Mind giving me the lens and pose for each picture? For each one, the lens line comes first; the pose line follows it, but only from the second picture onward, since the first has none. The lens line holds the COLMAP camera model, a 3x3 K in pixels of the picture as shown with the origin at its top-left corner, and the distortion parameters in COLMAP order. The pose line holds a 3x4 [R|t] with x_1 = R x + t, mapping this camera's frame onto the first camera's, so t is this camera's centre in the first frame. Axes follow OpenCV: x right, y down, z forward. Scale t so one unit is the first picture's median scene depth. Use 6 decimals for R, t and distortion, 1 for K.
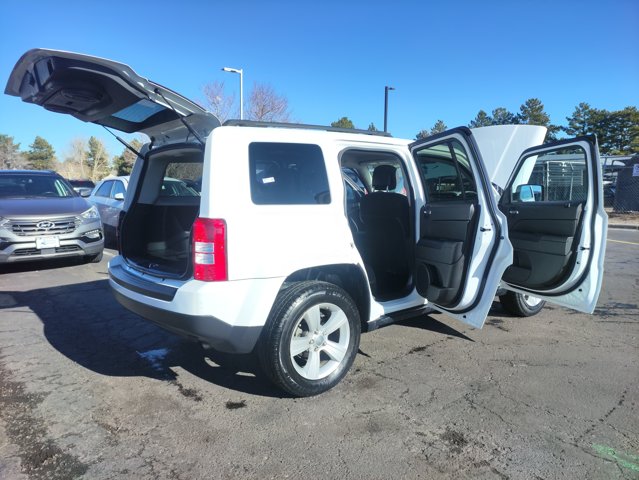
lens RADIAL K [[467.6, 0, 319.5], [0, 467.6, 240.0], [0, 0, 1]] dist [0.041130, -0.014506]
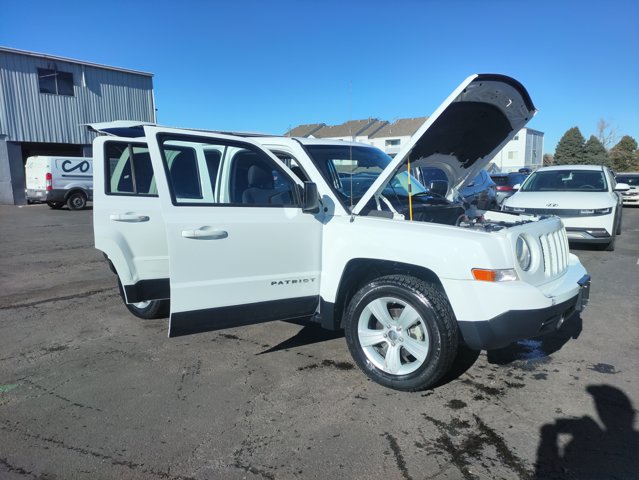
lens RADIAL K [[467.6, 0, 319.5], [0, 467.6, 240.0], [0, 0, 1]] dist [0.041130, -0.014506]
pose [[0.252249, 0.131643, -0.958666, 1.536175], [-0.106202, 0.988485, 0.107793, -0.144698], [0.961817, 0.074621, 0.263325, 1.108563]]
